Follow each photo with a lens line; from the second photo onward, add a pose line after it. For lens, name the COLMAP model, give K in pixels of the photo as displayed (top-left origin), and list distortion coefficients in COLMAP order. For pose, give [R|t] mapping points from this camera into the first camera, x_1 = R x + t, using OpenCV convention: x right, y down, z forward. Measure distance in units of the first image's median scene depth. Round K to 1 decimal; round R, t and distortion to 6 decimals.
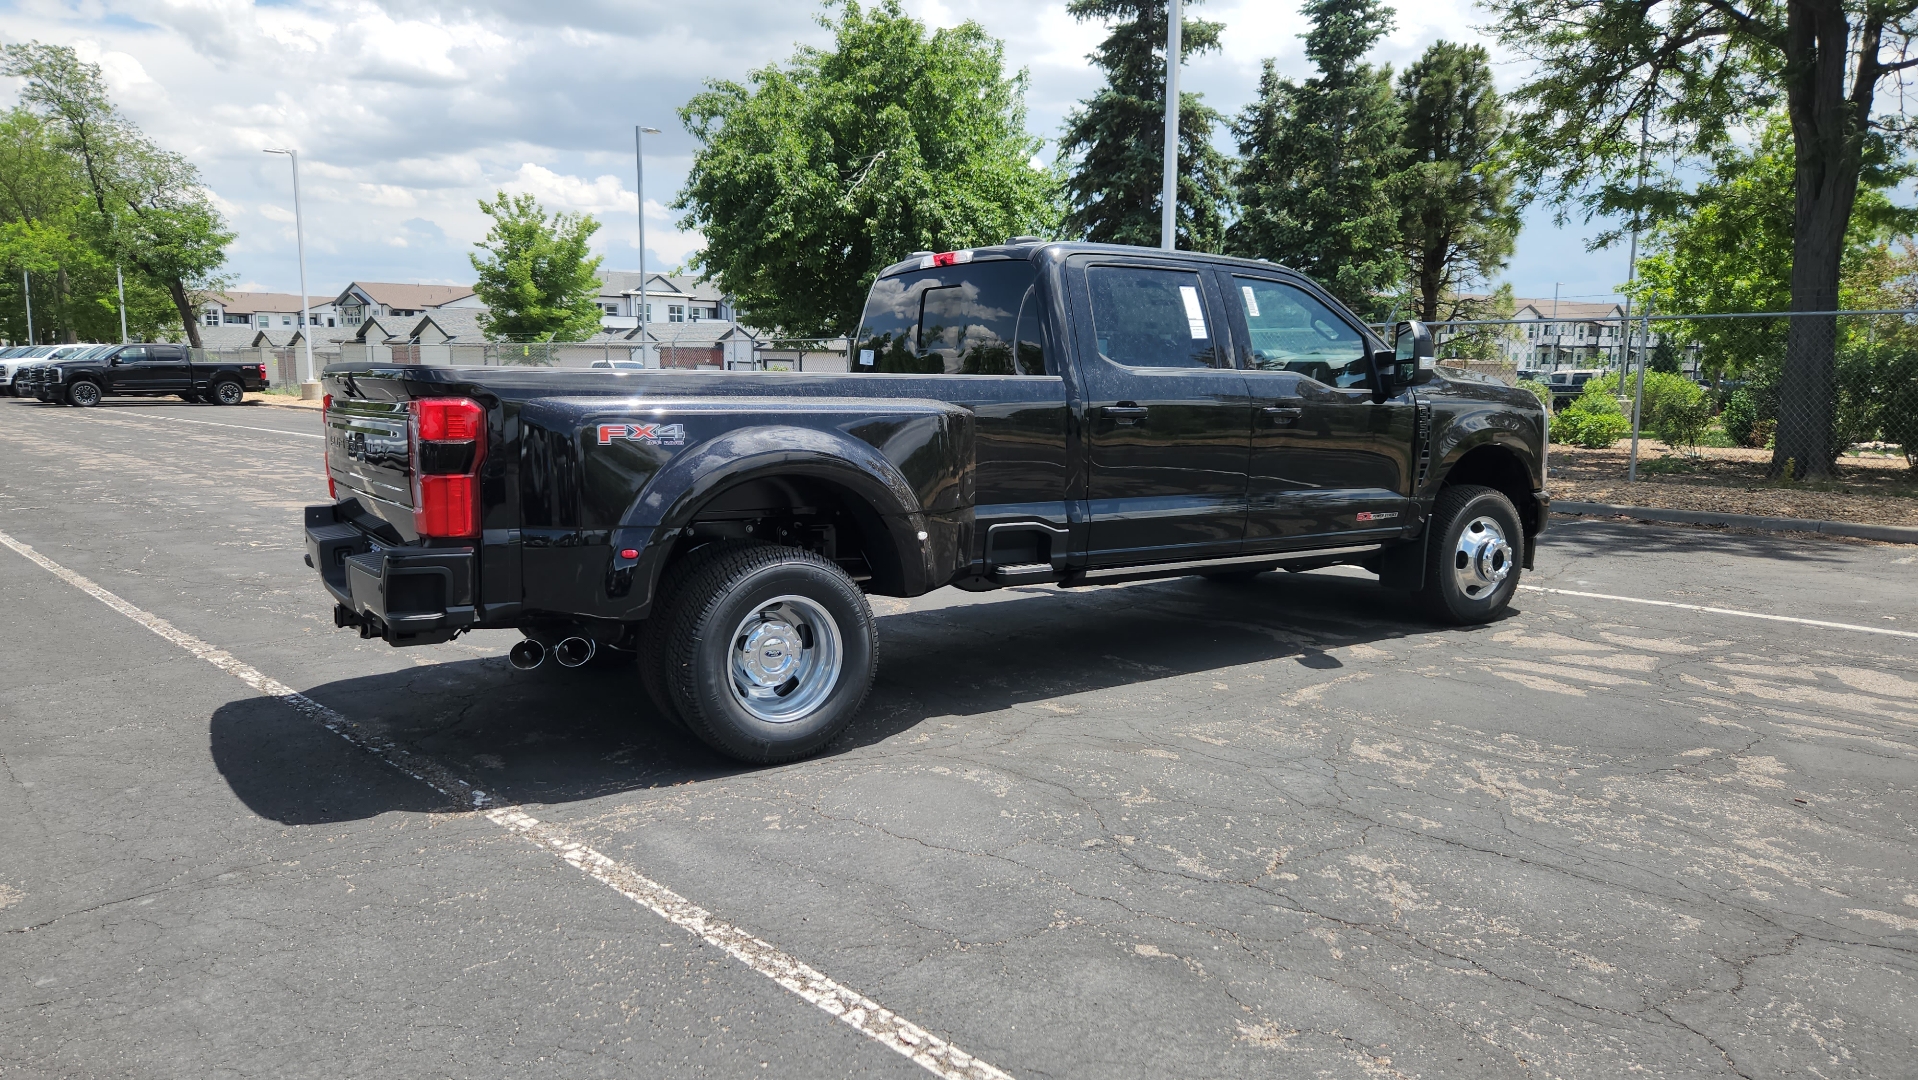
lens RADIAL K [[1283.9, 0, 908.2], [0, 1283.9, 535.1], [0, 0, 1]] dist [0.068340, -0.053923]
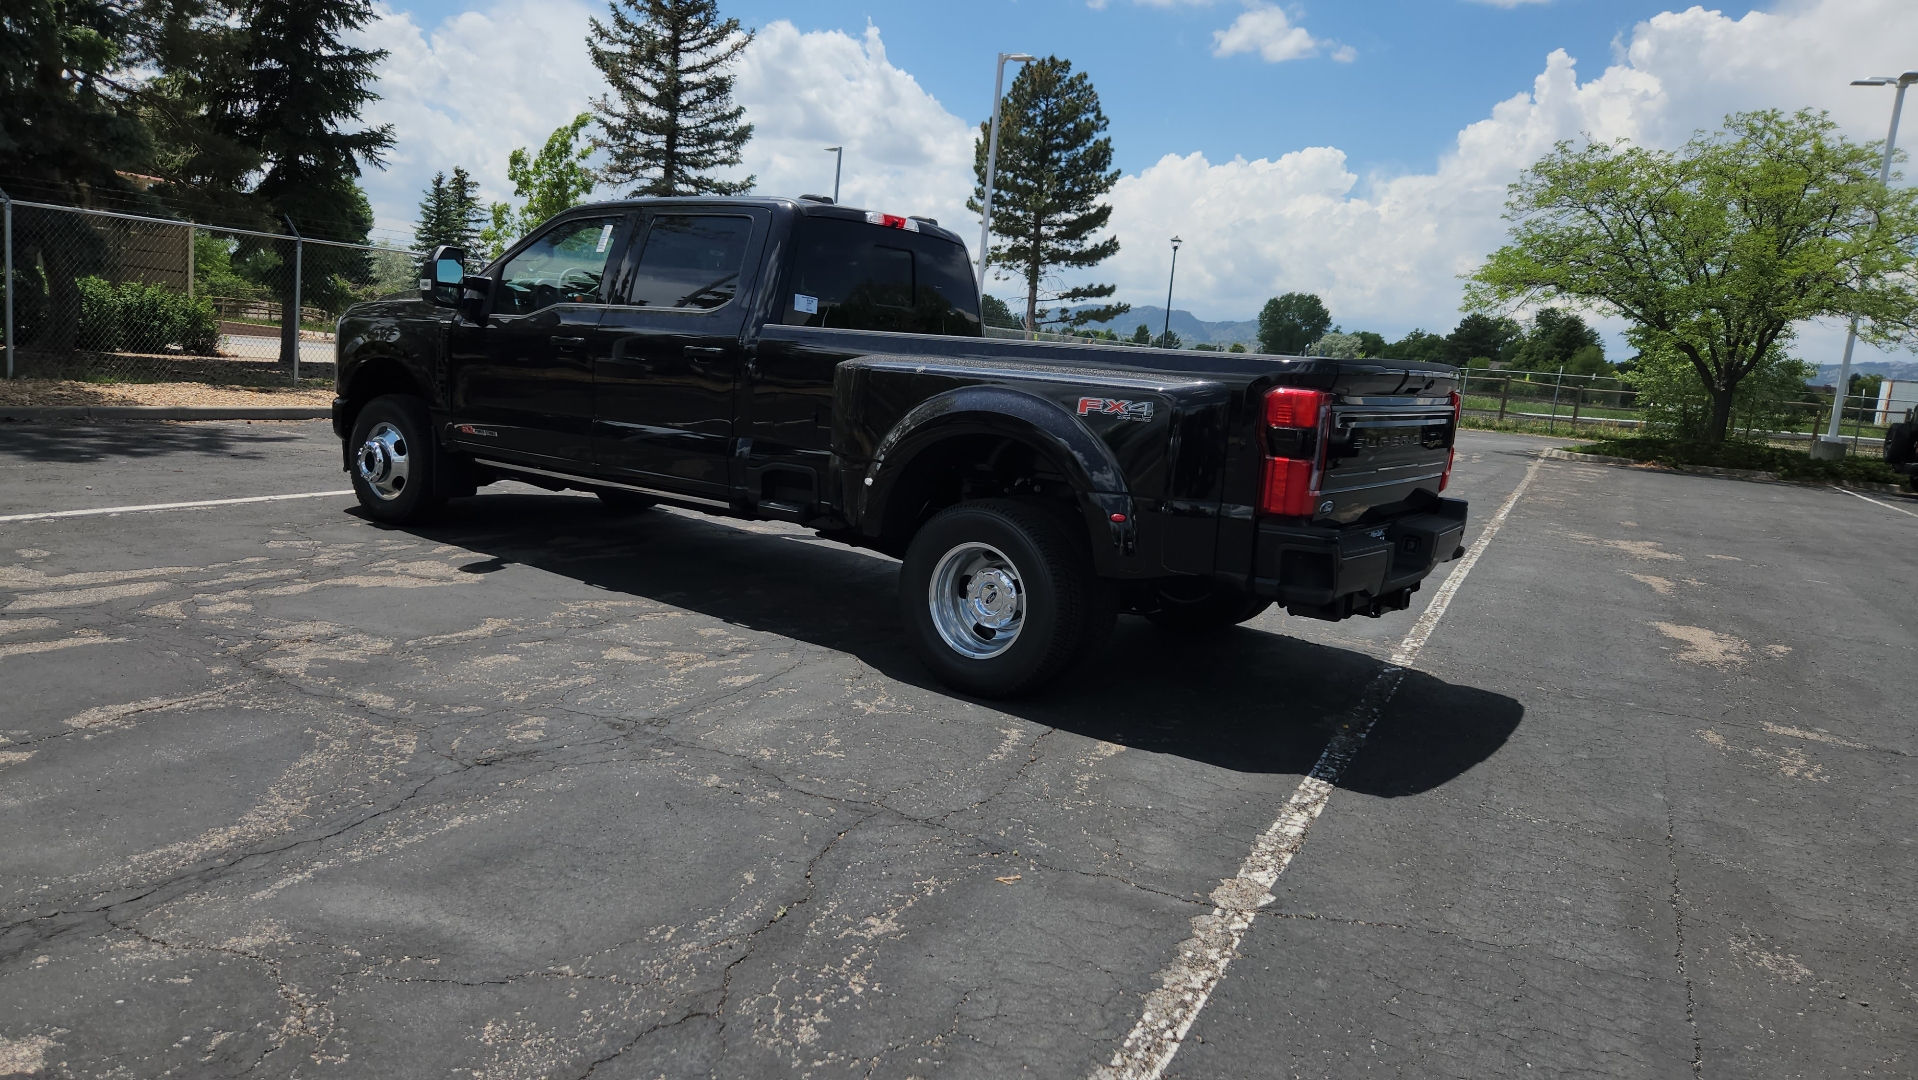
lens RADIAL K [[1283.0, 0, 944.6], [0, 1283.0, 533.7], [0, 0, 1]] dist [0.077412, -0.068399]
pose [[-0.362877, -0.165968, 0.916938, -1.228179], [0.036684, 0.980704, 0.192028, -0.201398], [-0.931115, 0.103320, -0.349786, 1.664544]]
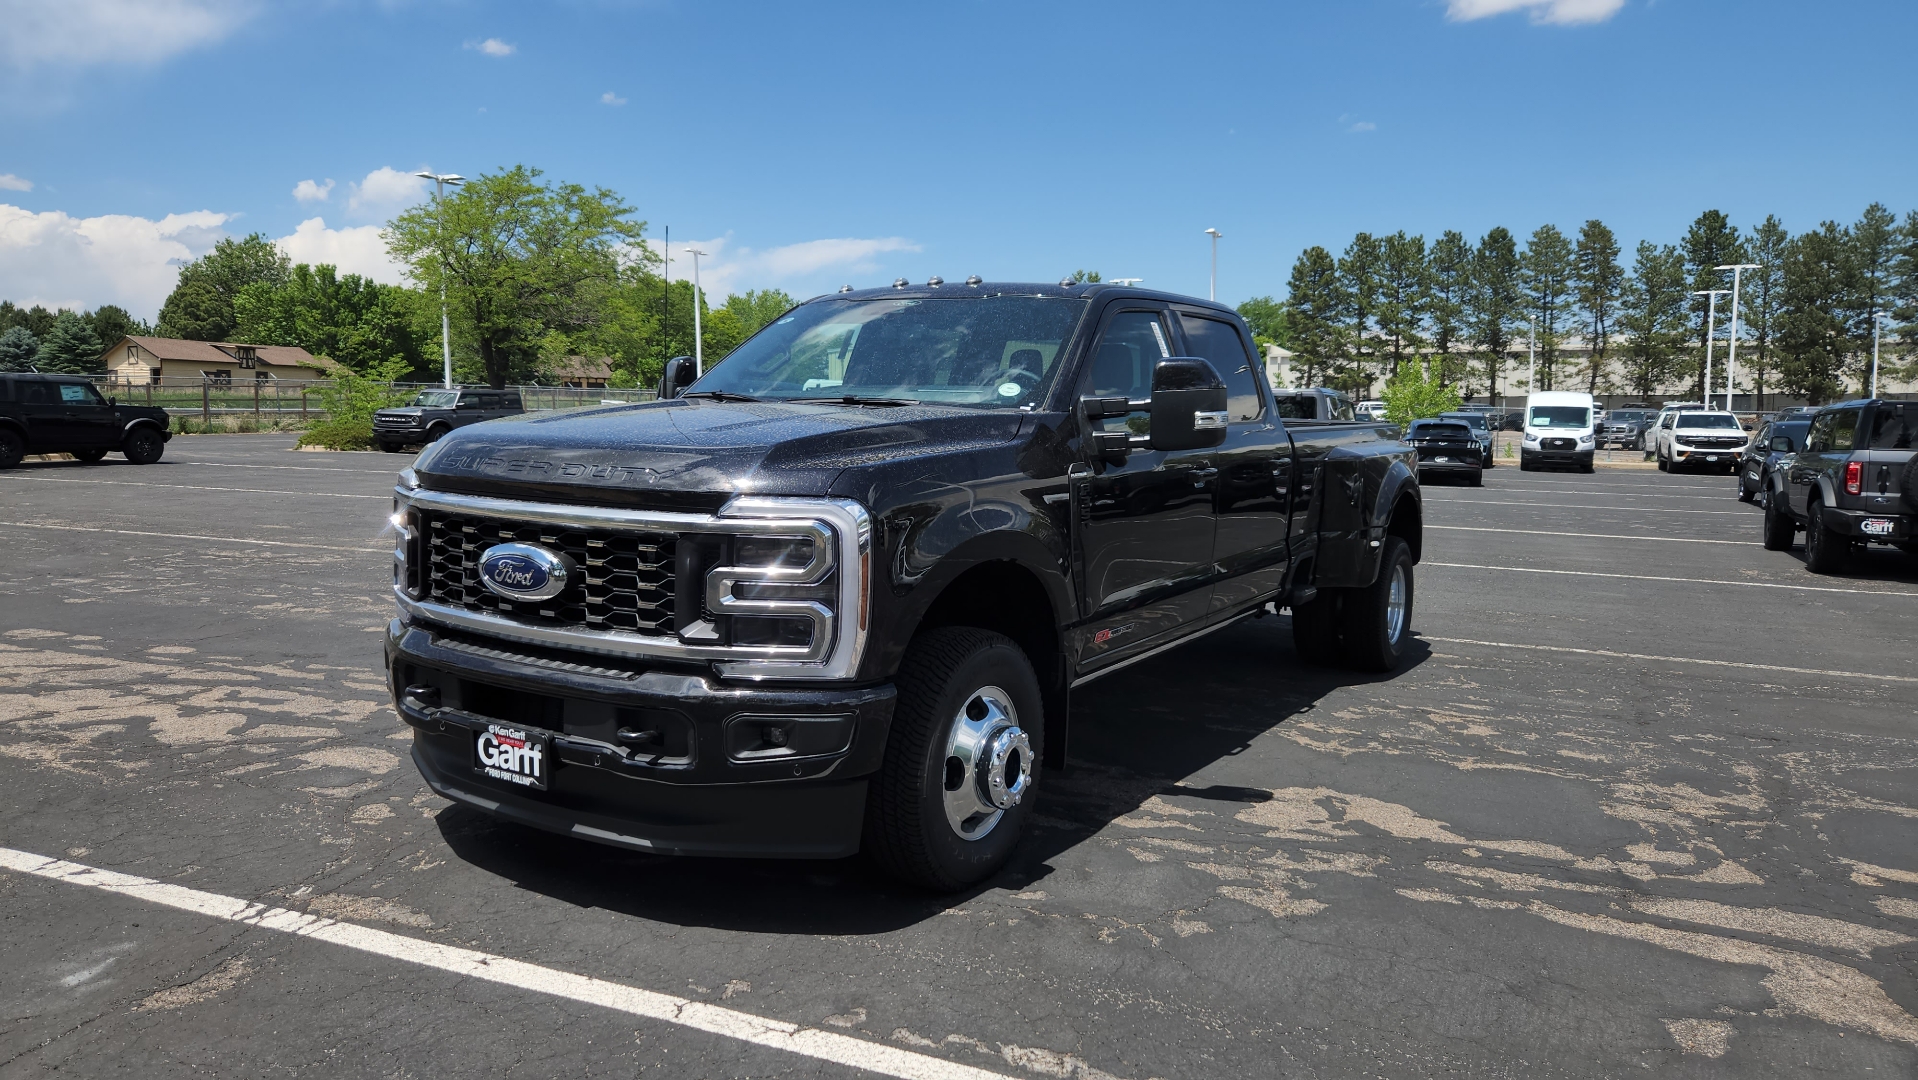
lens RADIAL K [[1284.8, 0, 916.7], [0, 1284.8, 514.4], [0, 0, 1]] dist [0.069591, -0.052144]
pose [[-0.908935, 0.014042, -0.416701, 0.772102], [-0.074237, 0.978012, 0.194888, -0.306825], [0.410276, 0.208075, -0.887907, 2.366312]]
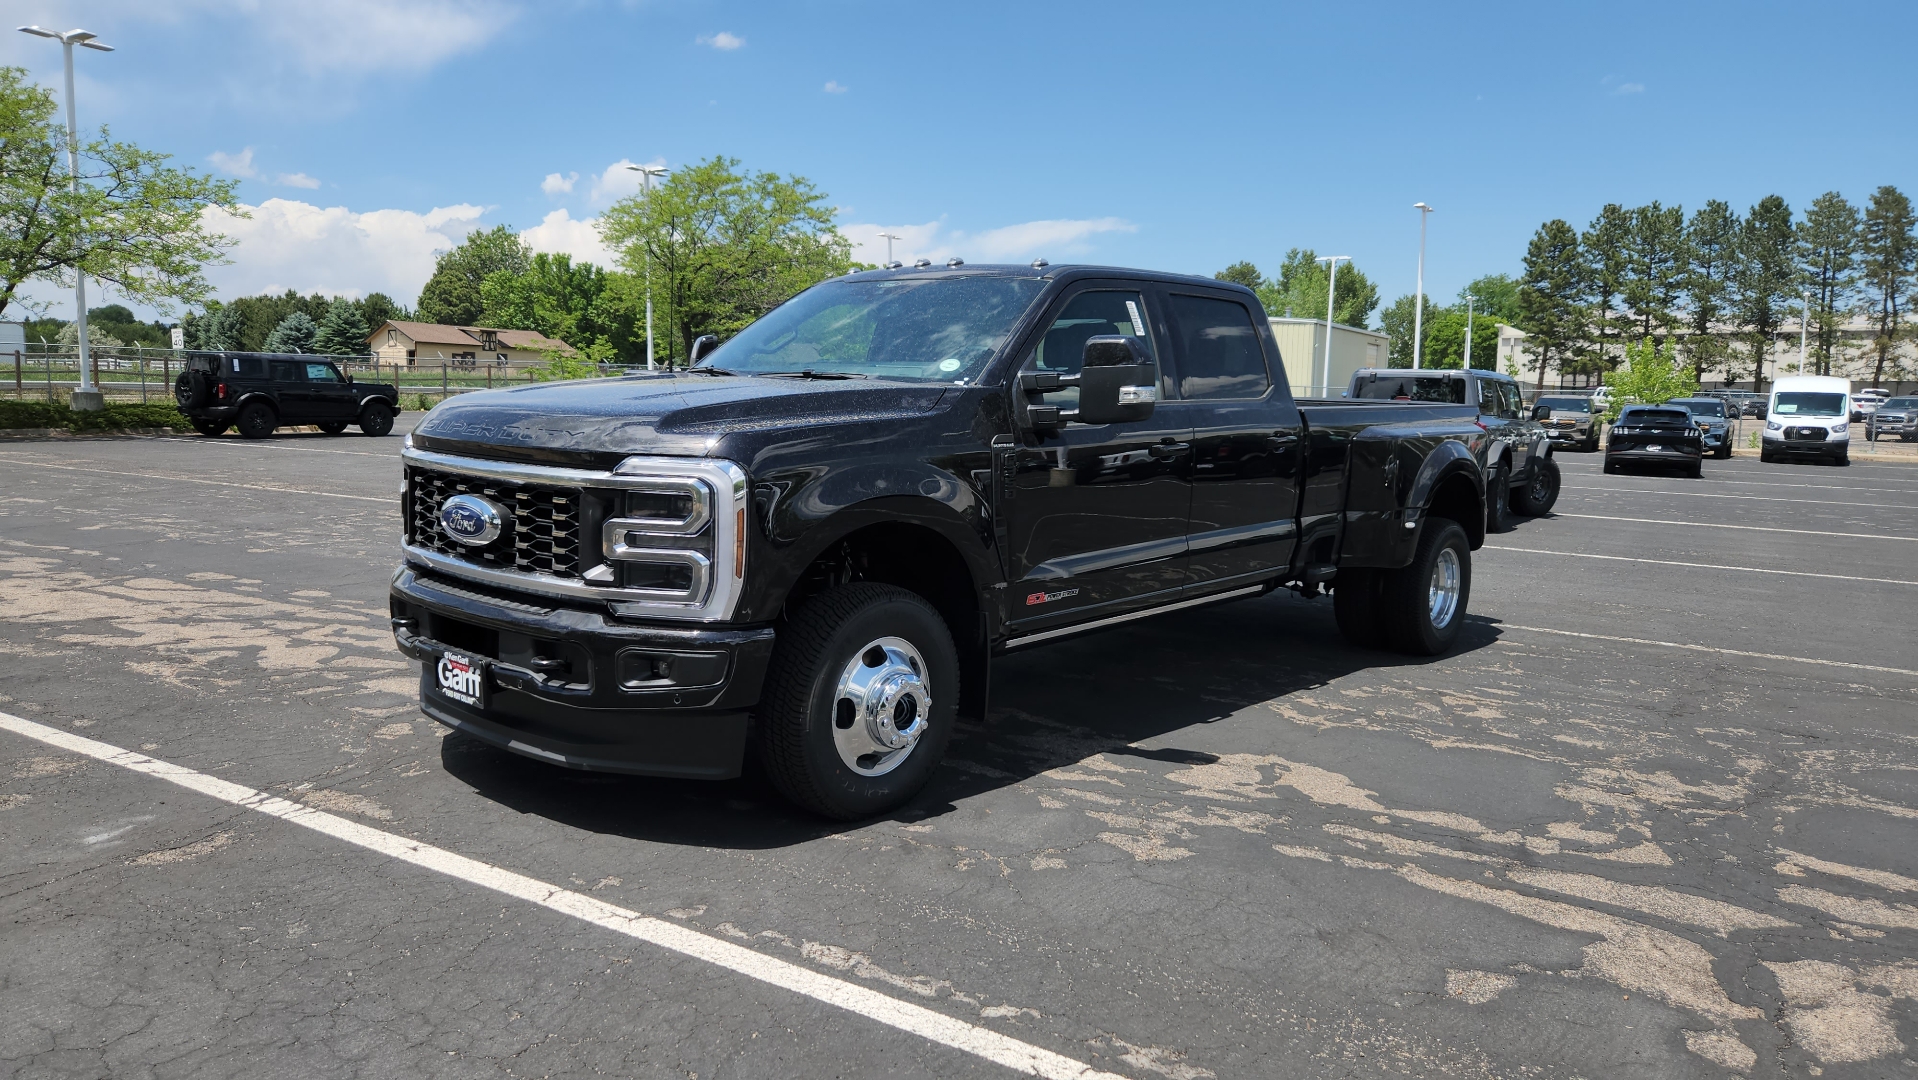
lens RADIAL K [[1284.8, 0, 916.7], [0, 1284.8, 514.4], [0, 0, 1]] dist [0.069591, -0.052144]
pose [[-0.963895, -0.001237, -0.266281, 0.620410], [-0.061678, 0.973831, 0.218744, -0.321572], [0.259042, 0.227270, -0.938747, 2.495167]]
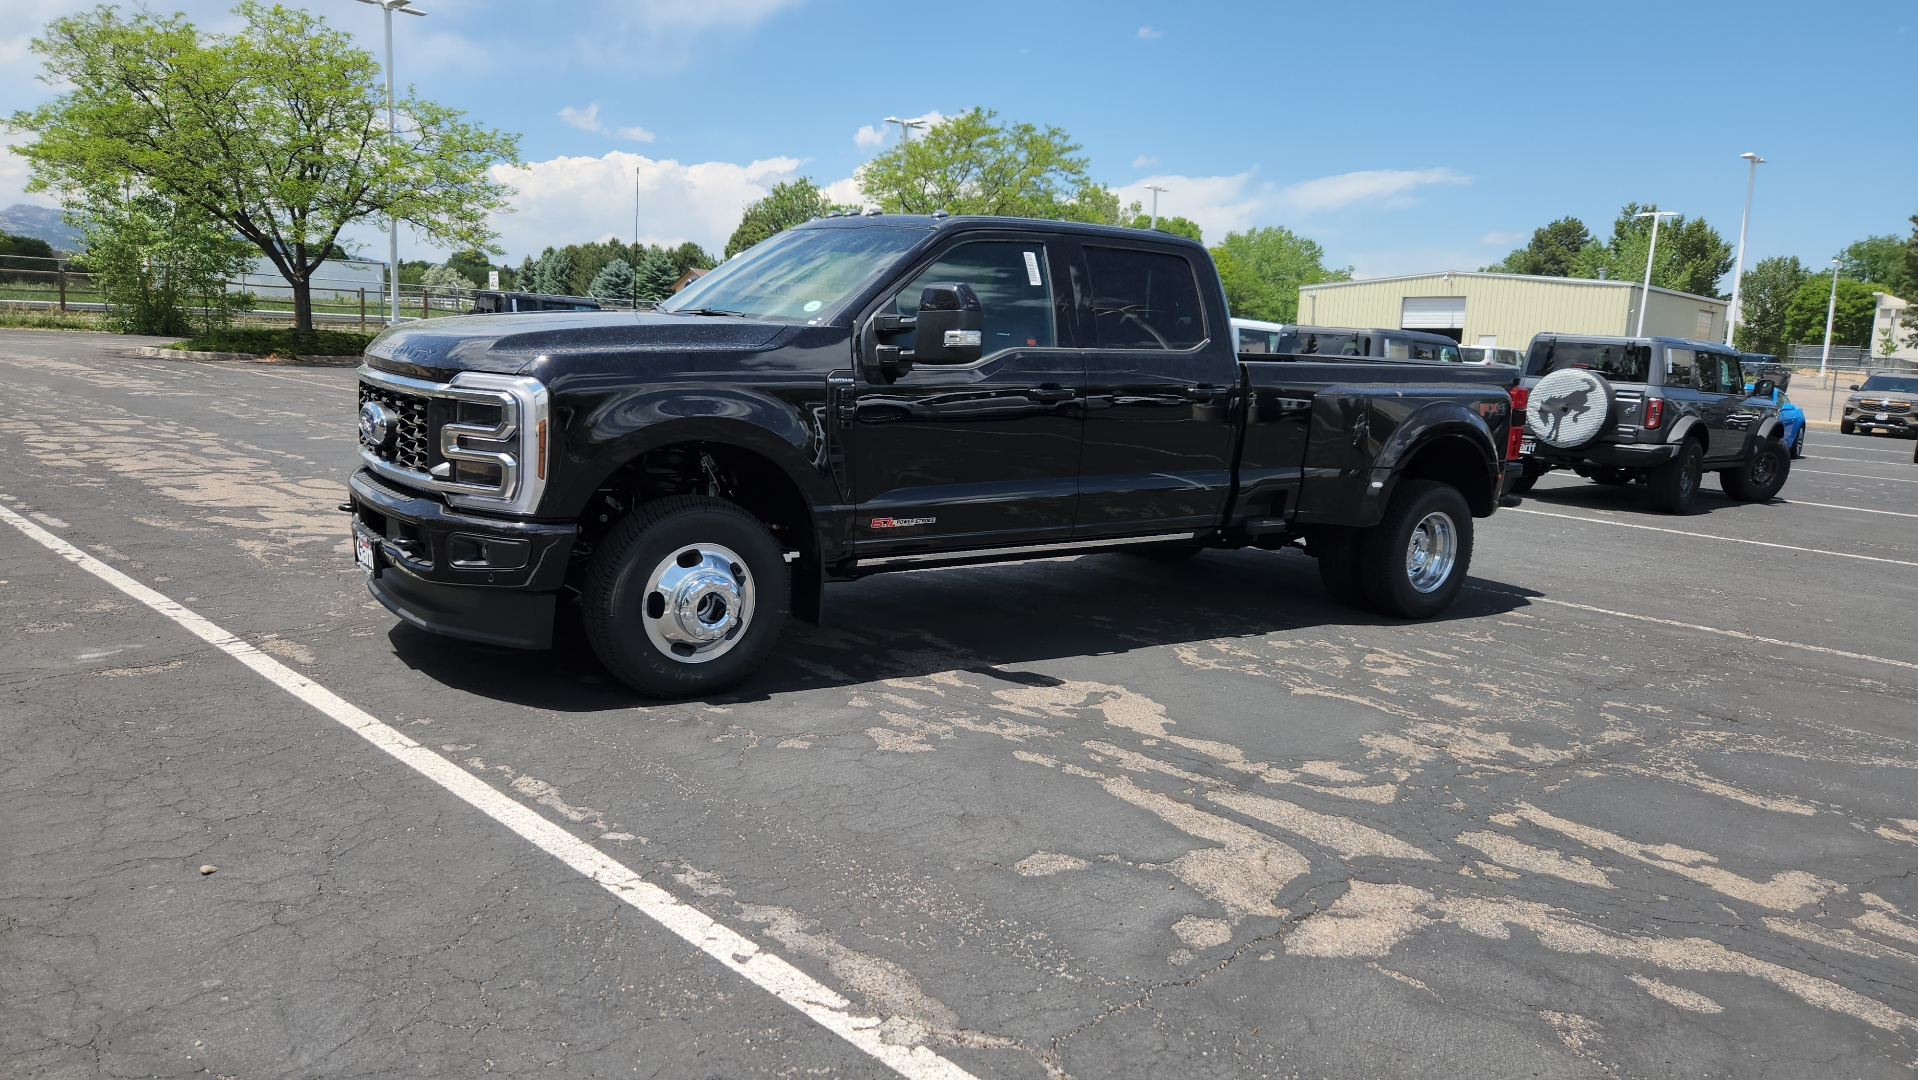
lens RADIAL K [[1280.1, 0, 932.0], [0, 1280.1, 546.2], [0, 0, 1]] dist [0.073226, -0.061449]
pose [[-0.996804, -0.047895, -0.063934, 0.309631], [-0.064397, 0.955363, 0.288332, -0.343754], [0.047271, 0.291527, -0.955394, 2.642891]]
